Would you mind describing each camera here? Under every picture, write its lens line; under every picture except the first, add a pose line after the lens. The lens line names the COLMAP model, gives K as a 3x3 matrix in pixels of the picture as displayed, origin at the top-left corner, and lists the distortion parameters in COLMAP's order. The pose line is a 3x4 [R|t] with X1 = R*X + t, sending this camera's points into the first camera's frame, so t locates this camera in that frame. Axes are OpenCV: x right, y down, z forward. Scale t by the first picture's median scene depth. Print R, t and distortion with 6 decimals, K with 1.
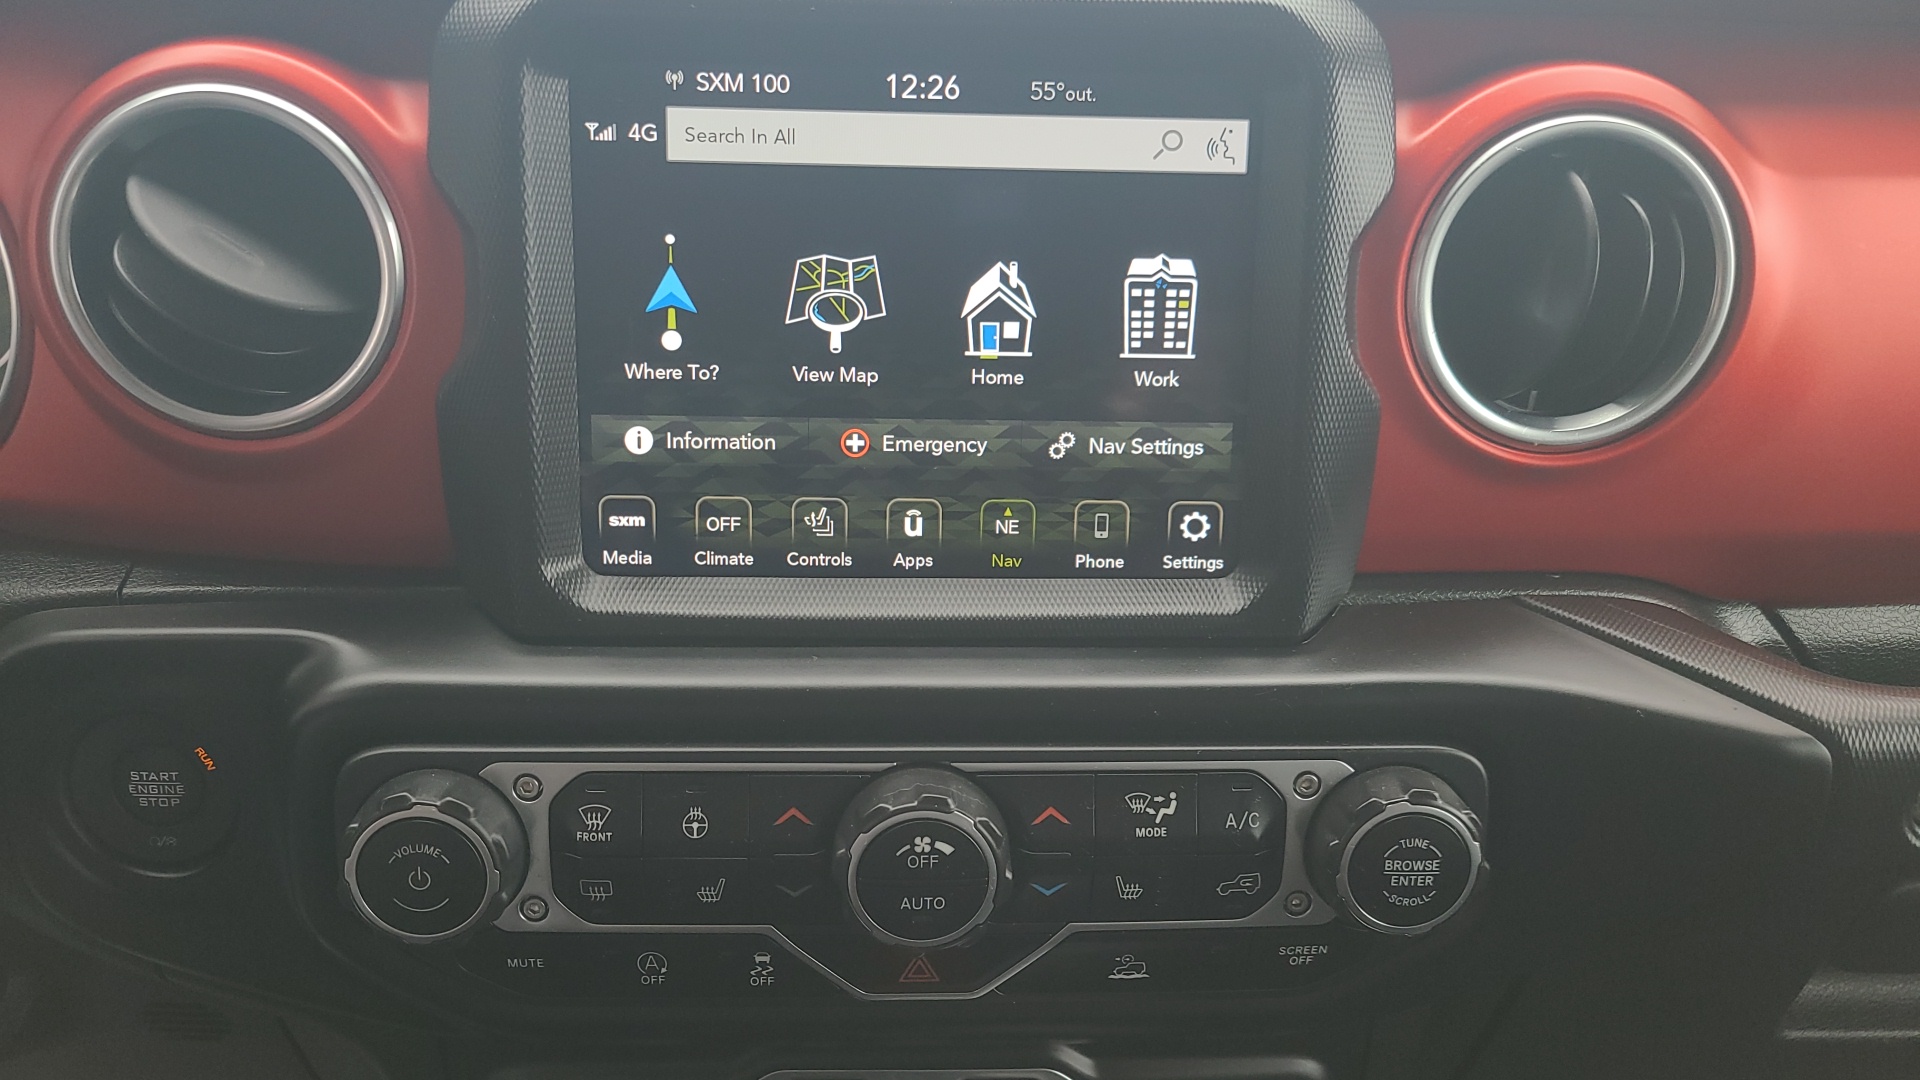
lens RADIAL K [[1457.8, 0, 945.4], [0, 1457.8, 523.6], [0, 0, 1]] dist [0.032009, -0.004241]
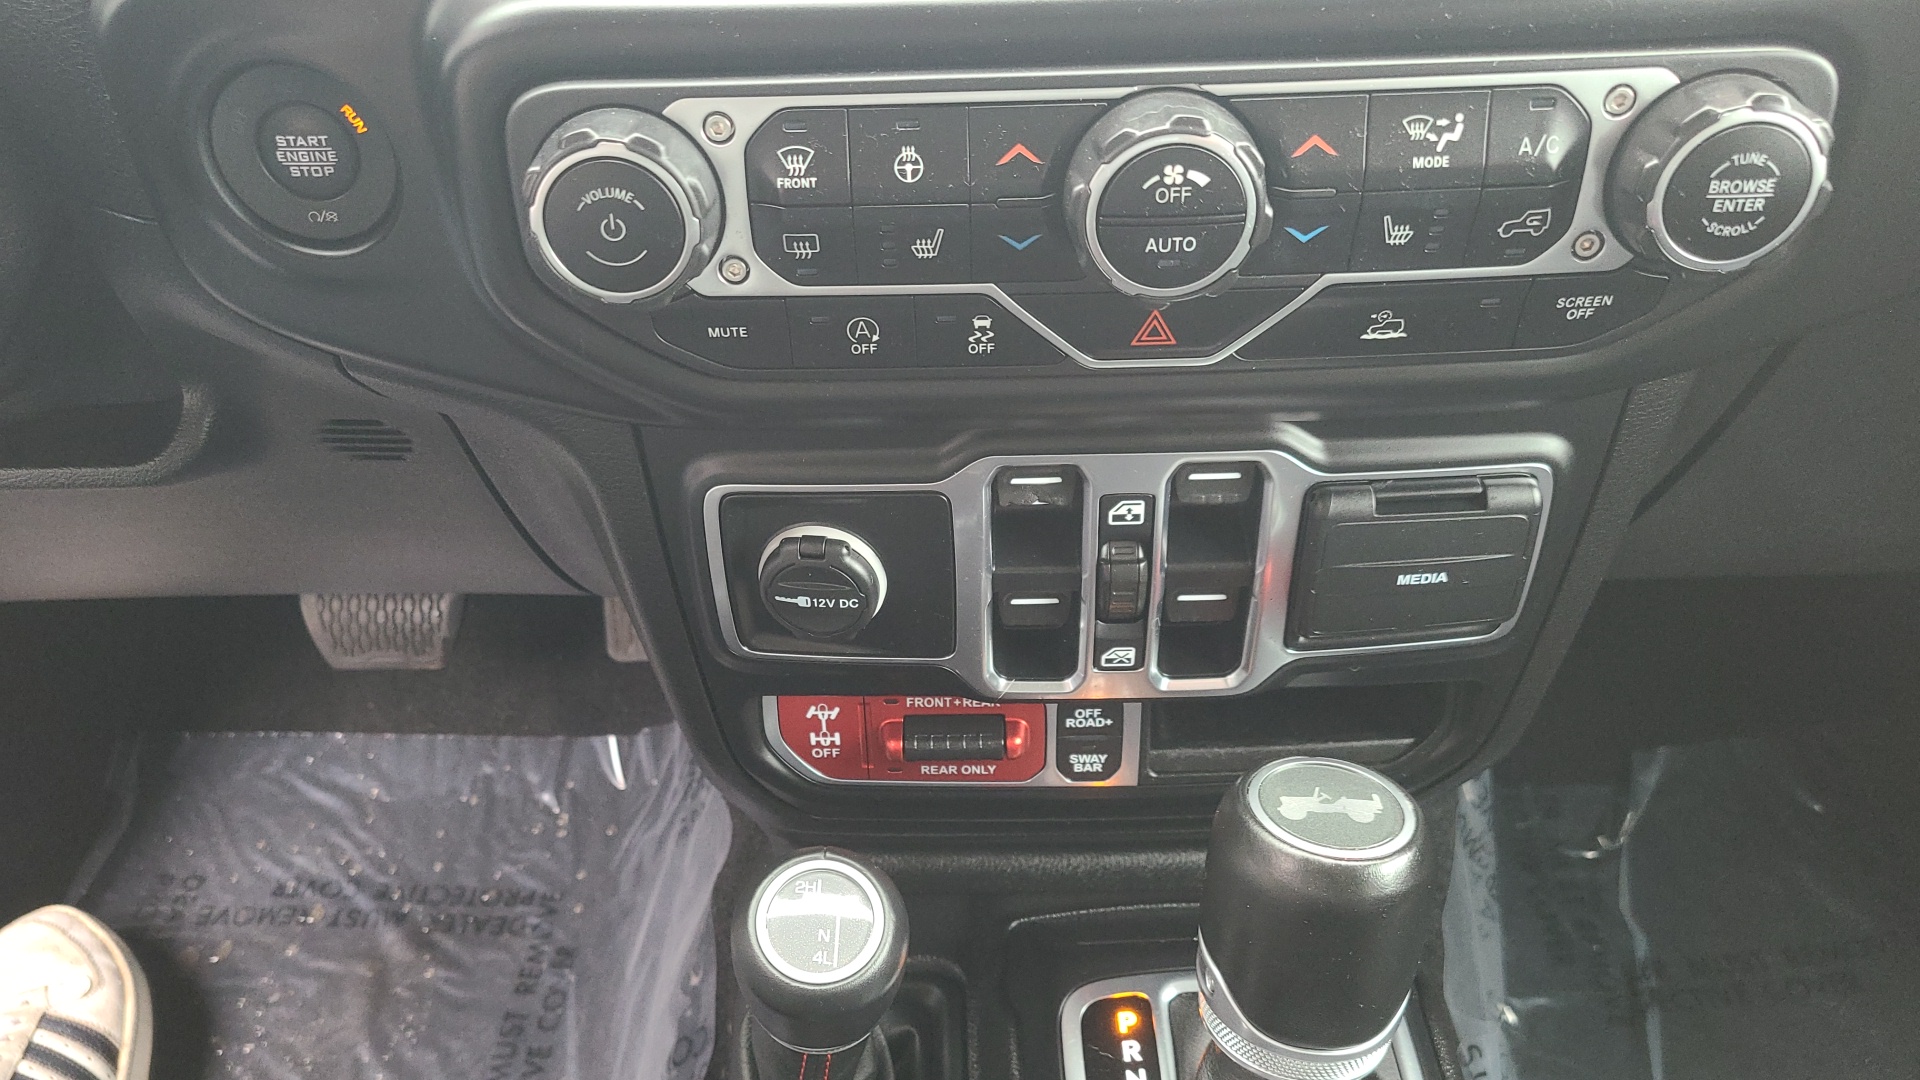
lens RADIAL K [[1457.8, 0, 944.2], [0, 1457.8, 513.0], [0, 0, 1]] dist [0.032009, -0.004241]
pose [[0.998243, -0.016902, -0.056795, -0.099772], [0.033416, 0.952089, 0.303989, 0.133184], [0.048936, -0.305353, 0.950981, 0.093934]]
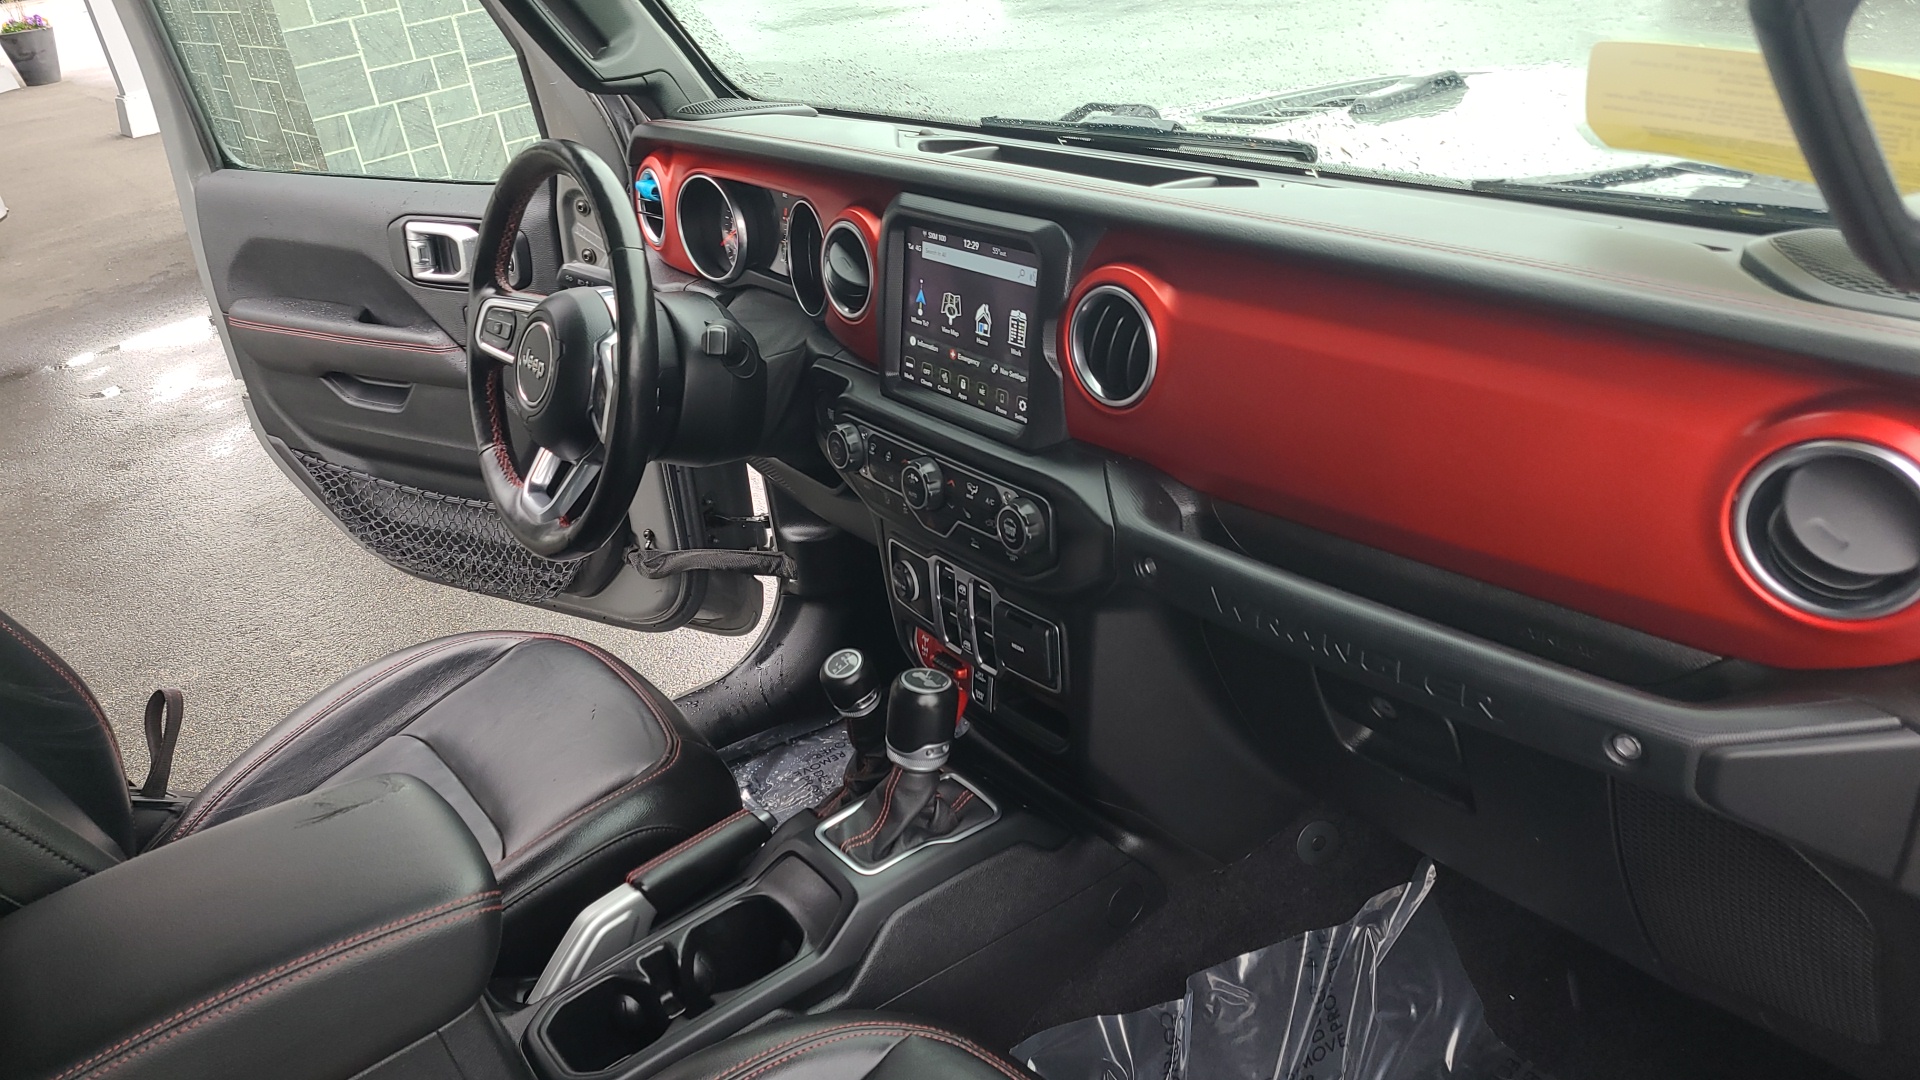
lens RADIAL K [[1442.0, 0, 948.3], [0, 1442.0, 535.4], [0, 0, 1]] dist [0.026411, -0.006727]
pose [[0.552854, 0.285767, -0.782745, 2.481206], [-0.176124, 0.958208, 0.225429, -0.382327], [0.814453, 0.013231, 0.580079, -0.791039]]
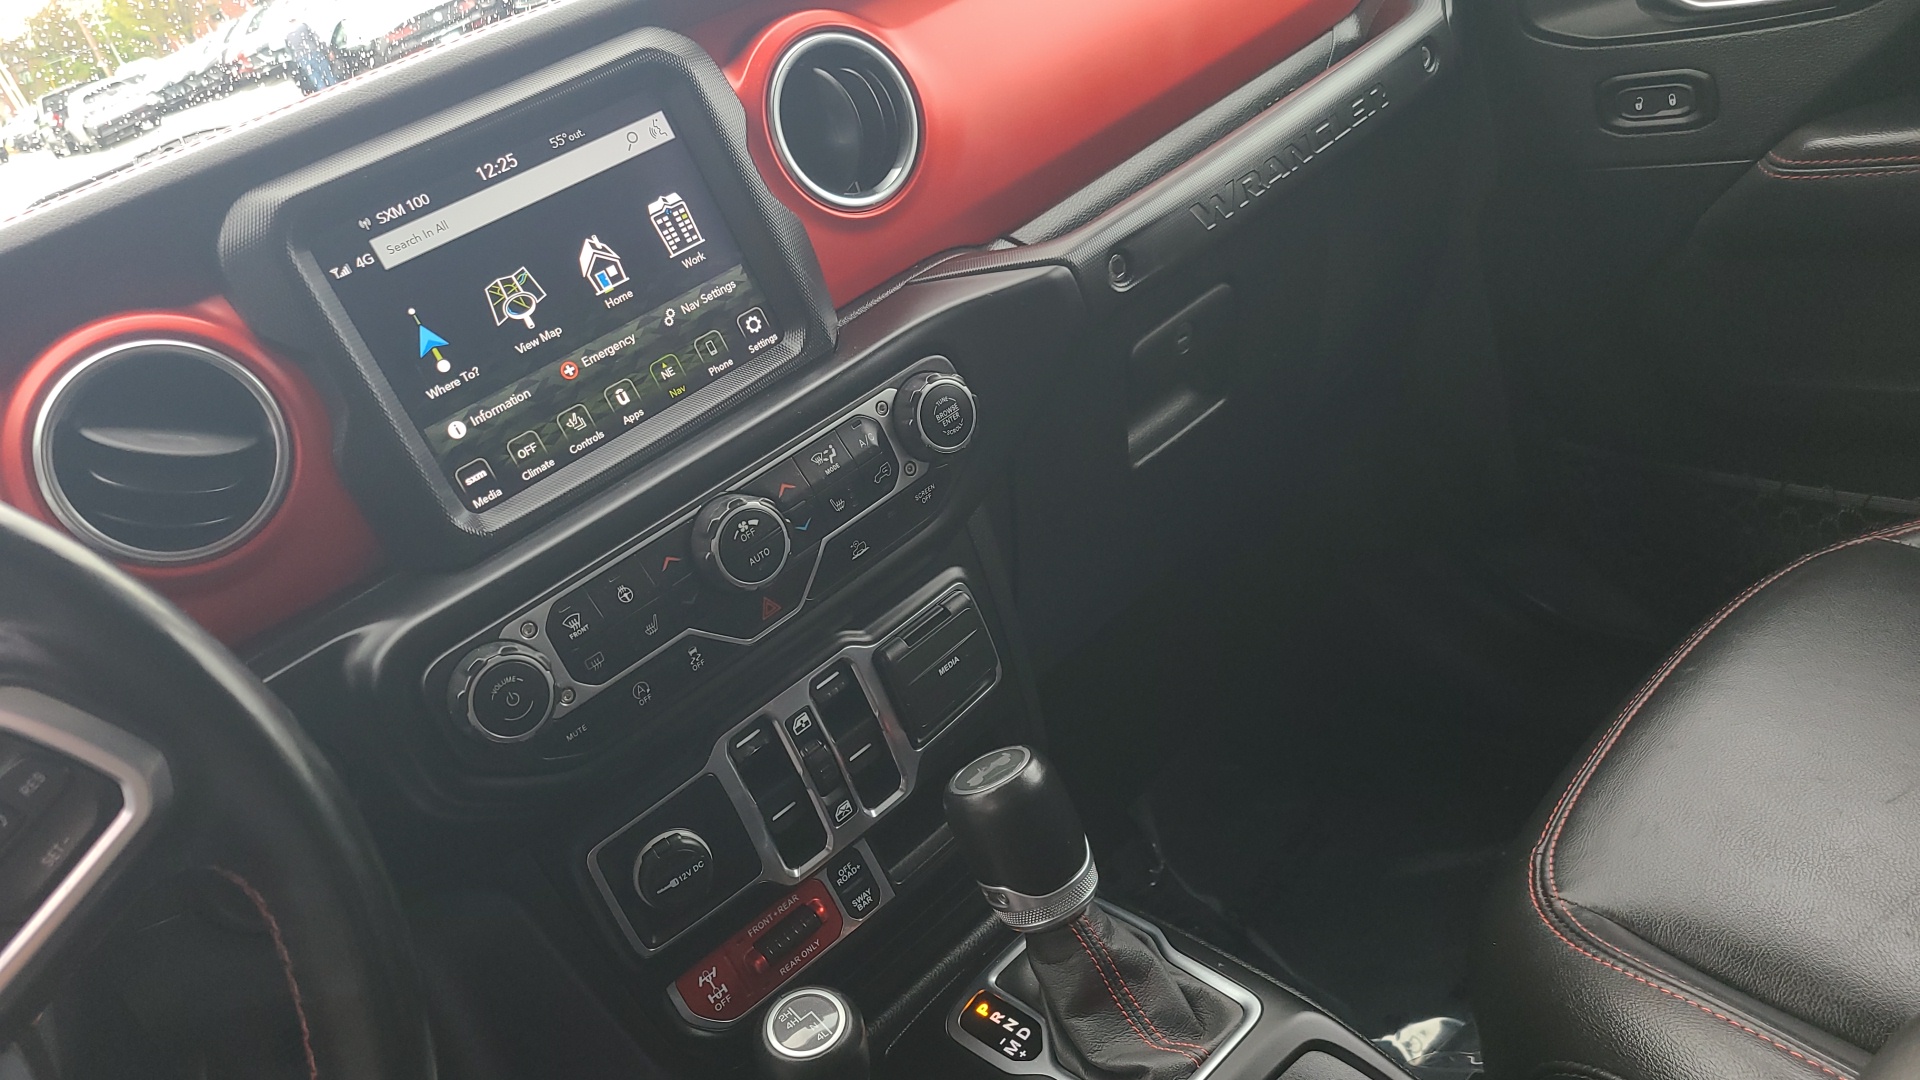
lens RADIAL K [[1457.8, 0, 932.4], [0, 1457.8, 504.7], [0, 0, 1]] dist [0.032009, -0.004241]
pose [[0.743365, -0.511622, 0.430872, -0.567437], [0.528749, 0.843999, 0.089946, 0.148505], [-0.409674, 0.160961, 0.897919, -0.675778]]
